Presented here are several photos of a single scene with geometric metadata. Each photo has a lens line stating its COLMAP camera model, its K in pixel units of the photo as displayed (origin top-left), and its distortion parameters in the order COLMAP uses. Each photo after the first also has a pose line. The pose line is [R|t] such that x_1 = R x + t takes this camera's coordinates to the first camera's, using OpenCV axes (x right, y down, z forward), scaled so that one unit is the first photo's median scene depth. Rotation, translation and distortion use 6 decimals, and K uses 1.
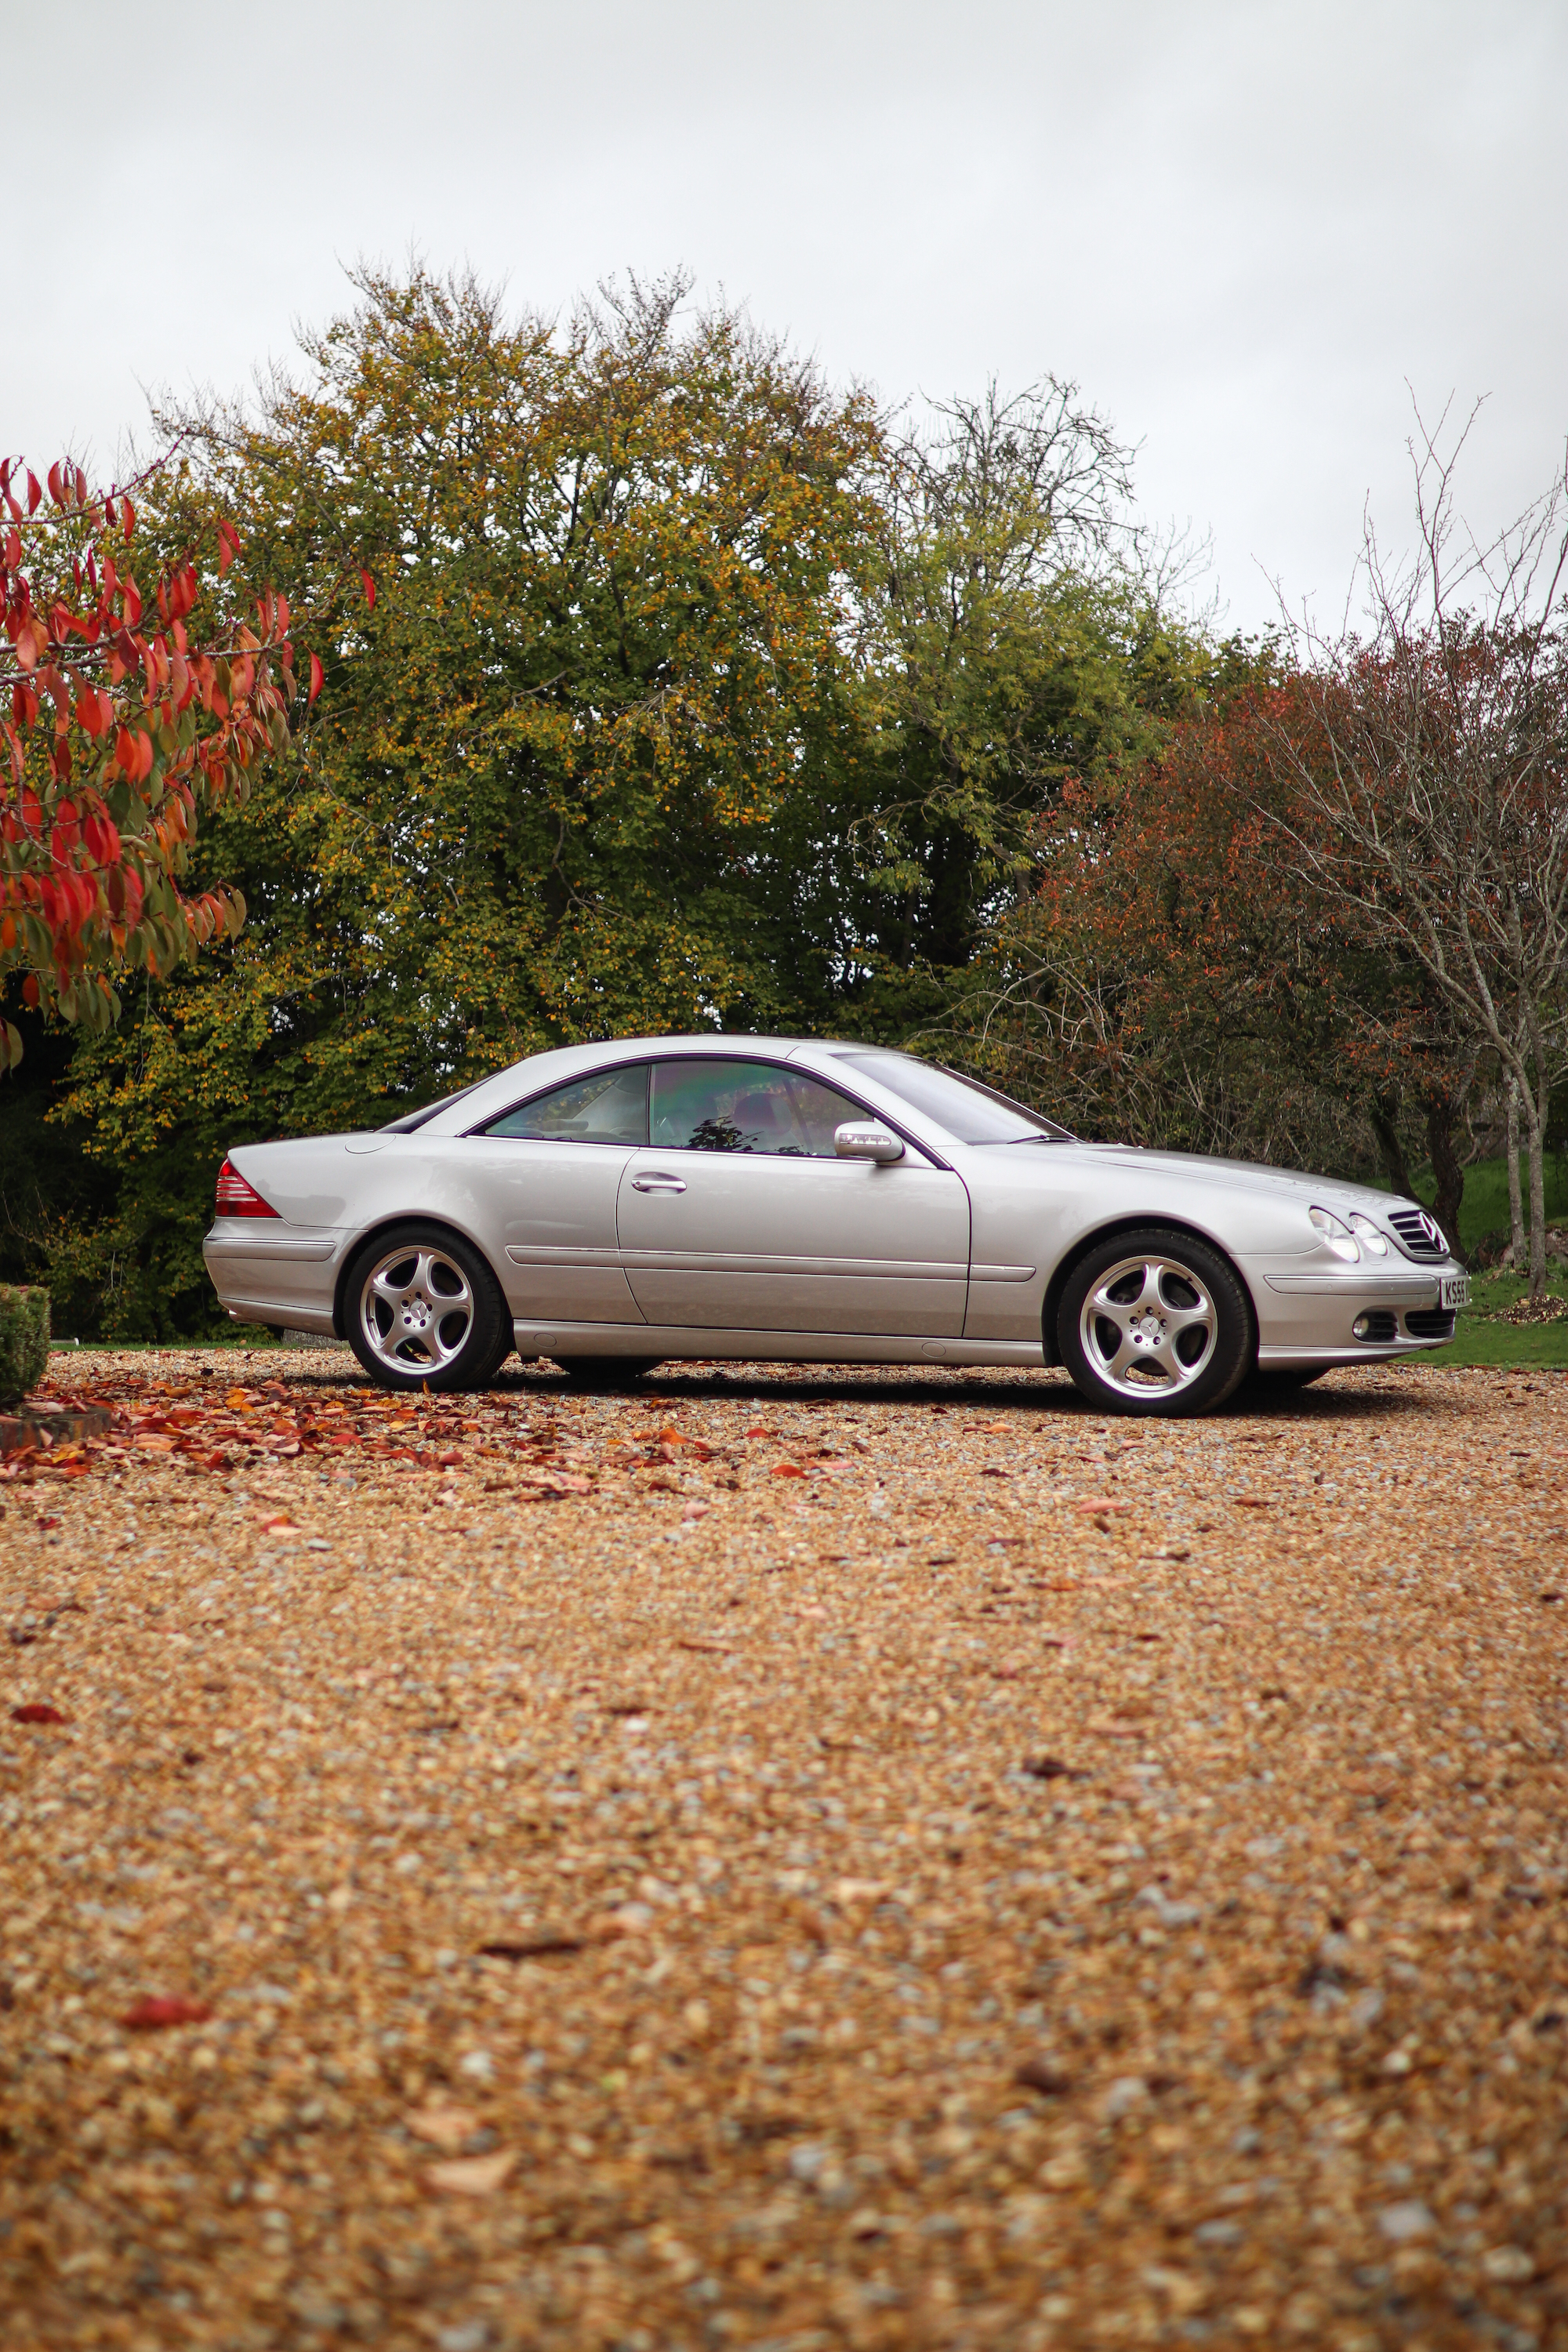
lens RADIAL K [[3194.0, 0, 785.8], [0, 3194.0, 1160.1], [0, 0, 1]] dist [-0.013189, 0.000000]
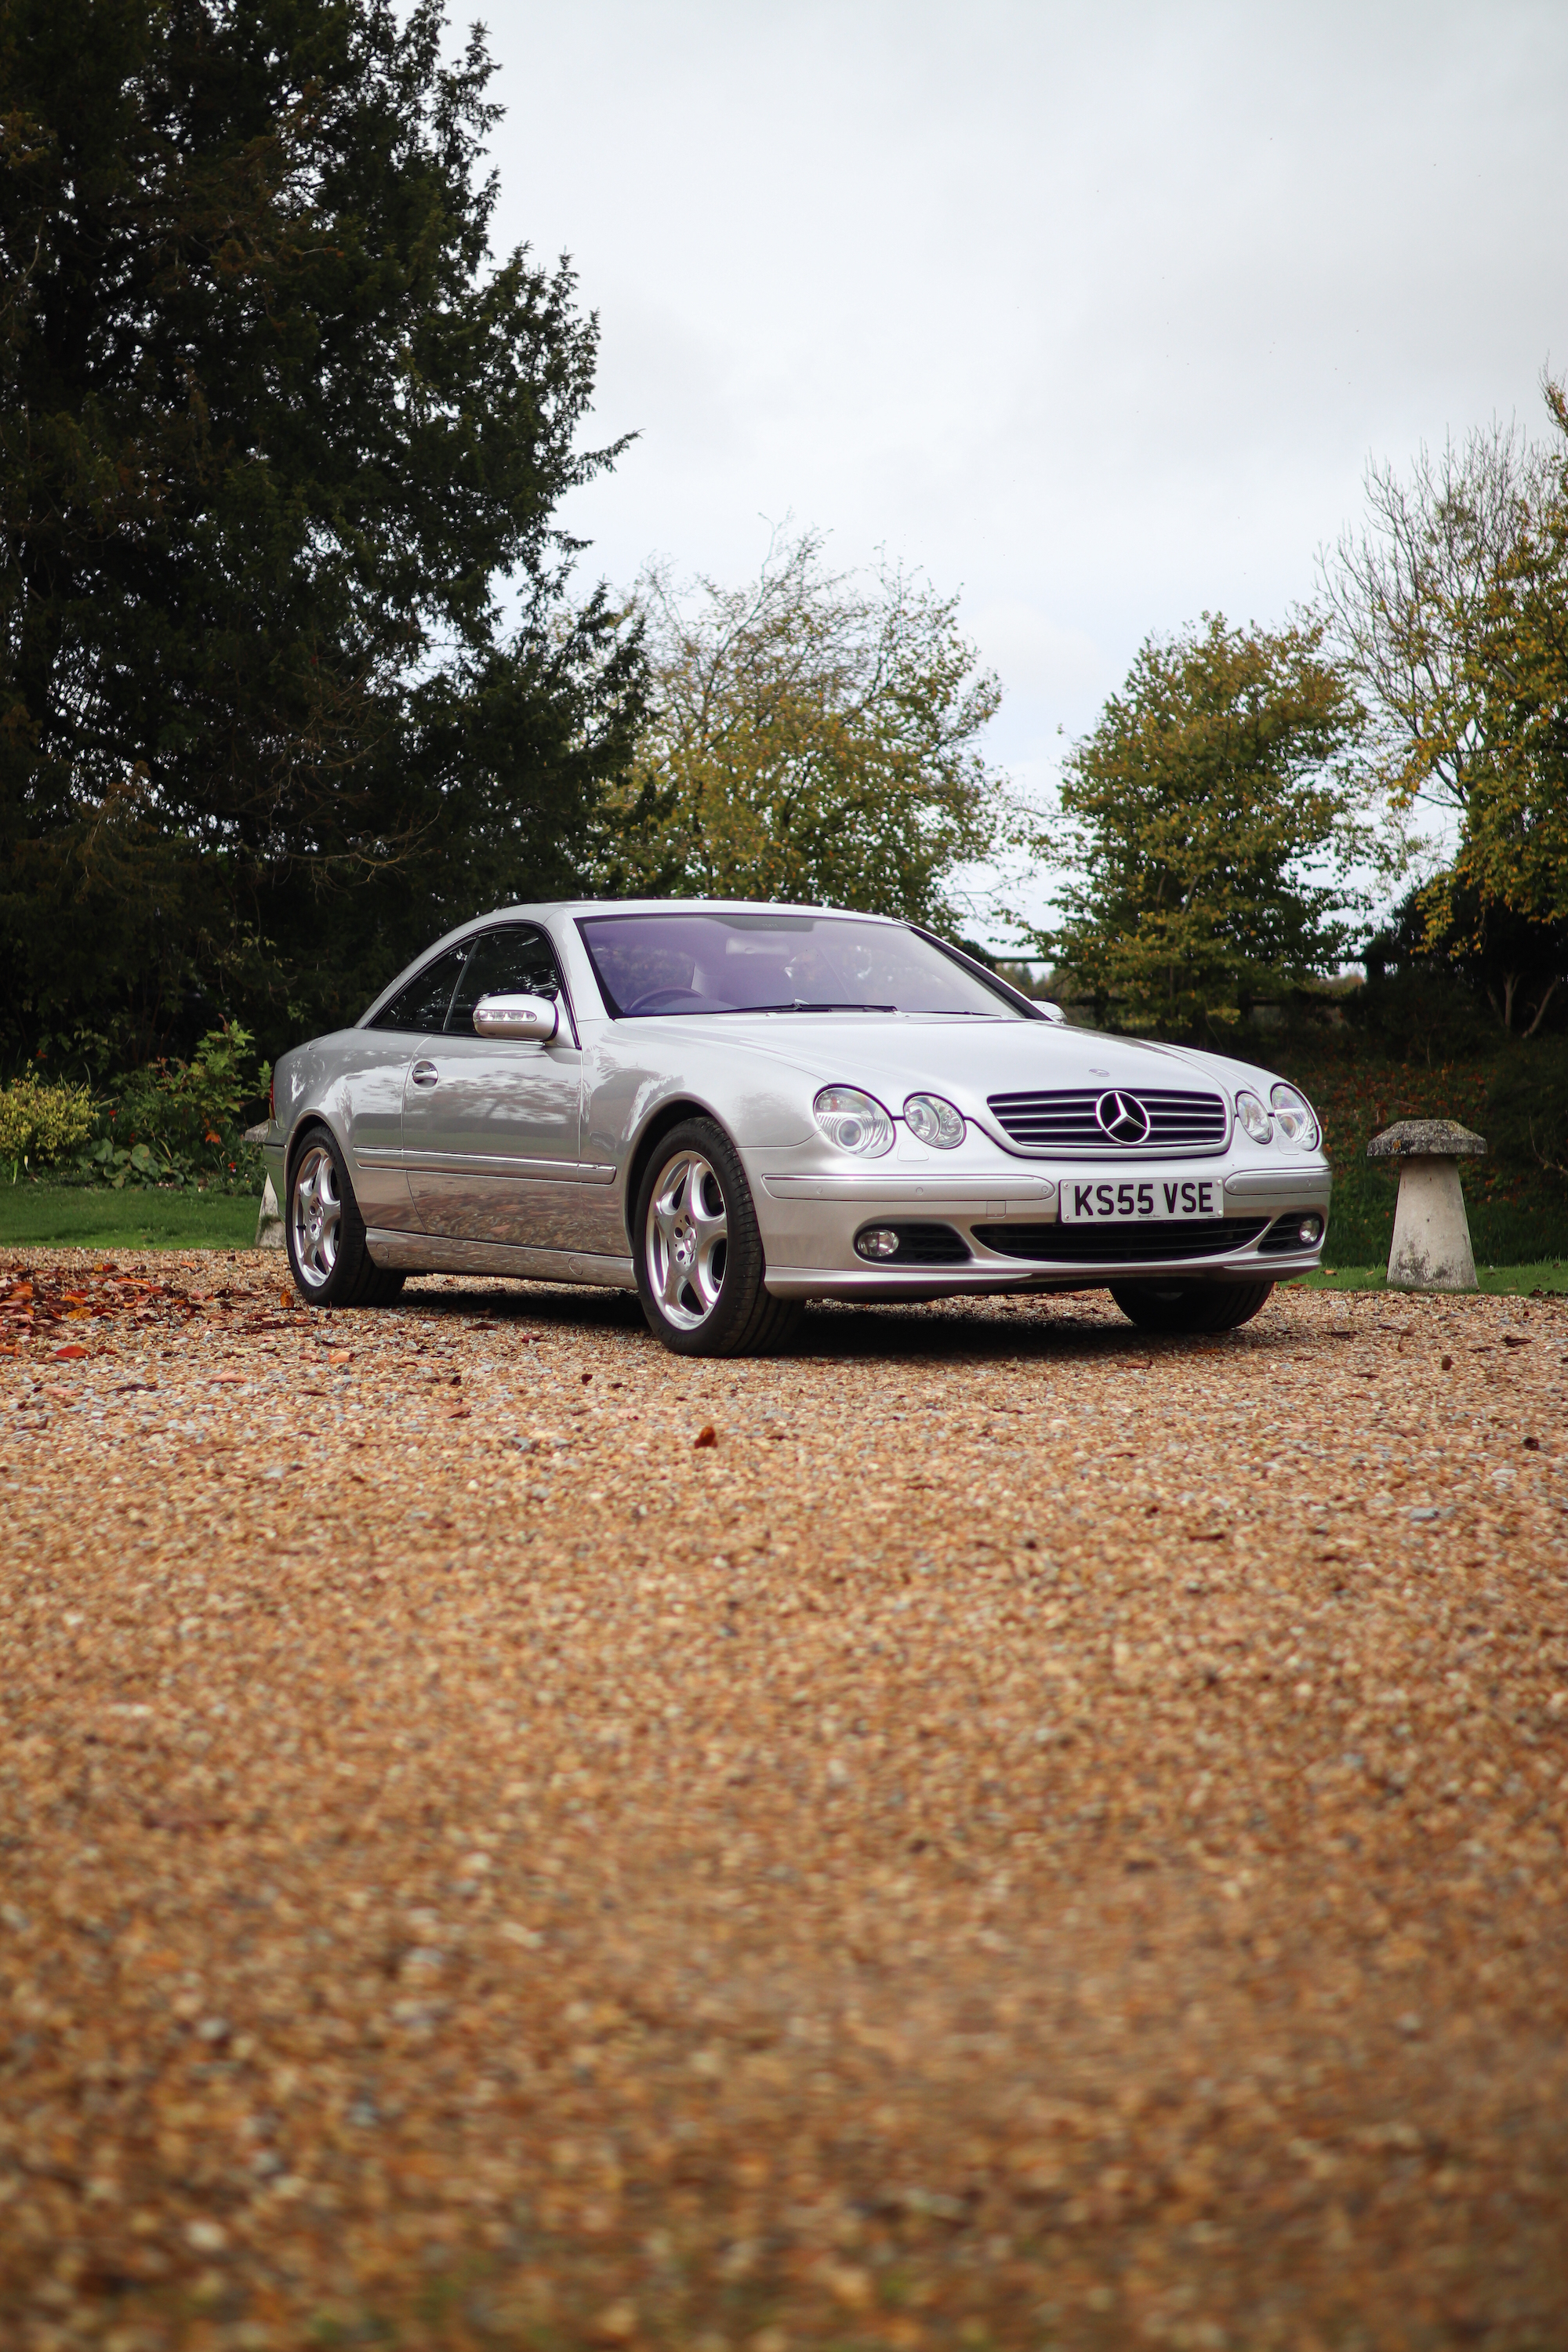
lens RADIAL K [[3194.0, 0, 819.4], [0, 3194.0, 1178.2], [0, 0, 1]] dist [-0.013189, 0.000000]
pose [[0.783843, -0.000291, -0.620959, 0.591966], [0.016202, 0.999669, 0.019983, 0.020126], [0.620748, -0.025724, 0.783588, 0.376033]]
